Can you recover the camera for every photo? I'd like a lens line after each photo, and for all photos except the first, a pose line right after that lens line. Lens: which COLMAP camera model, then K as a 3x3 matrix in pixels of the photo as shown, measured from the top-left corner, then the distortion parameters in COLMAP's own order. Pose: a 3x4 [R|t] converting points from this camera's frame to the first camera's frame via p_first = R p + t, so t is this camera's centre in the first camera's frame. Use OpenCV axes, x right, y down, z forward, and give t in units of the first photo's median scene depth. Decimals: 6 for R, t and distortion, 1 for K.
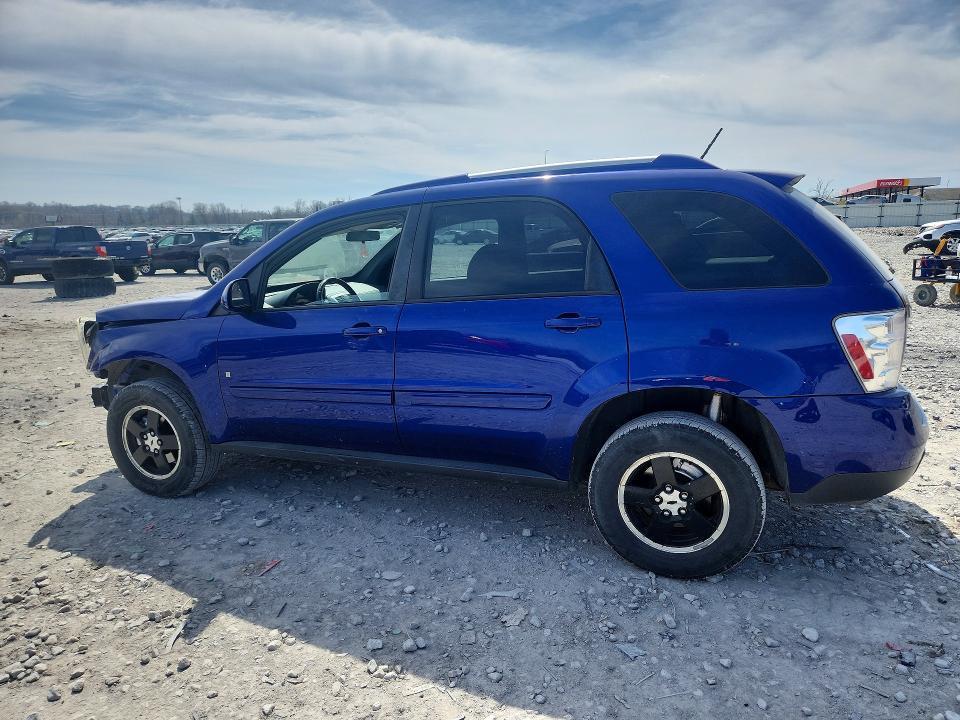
lens RADIAL K [[697.4, 0, 473.3], [0, 697.4, 359.3], [0, 0, 1]] dist [0.021644, 0.003572]
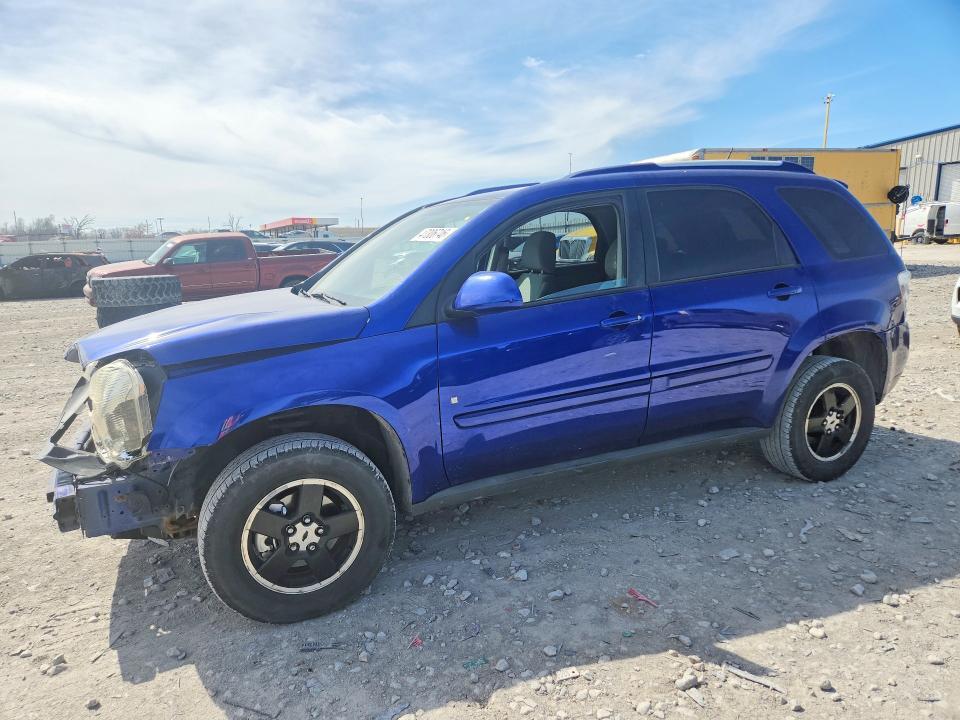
lens RADIAL K [[706.9, 0, 480.2], [0, 706.9, 346.8], [0, 0, 1]] dist [0.020830, 0.004116]
pose [[0.648388, -0.100942, 0.754588, -0.274310], [0.155215, 0.987880, -0.001221, -0.008818], [-0.745319, 0.117915, 0.656197, 0.144068]]
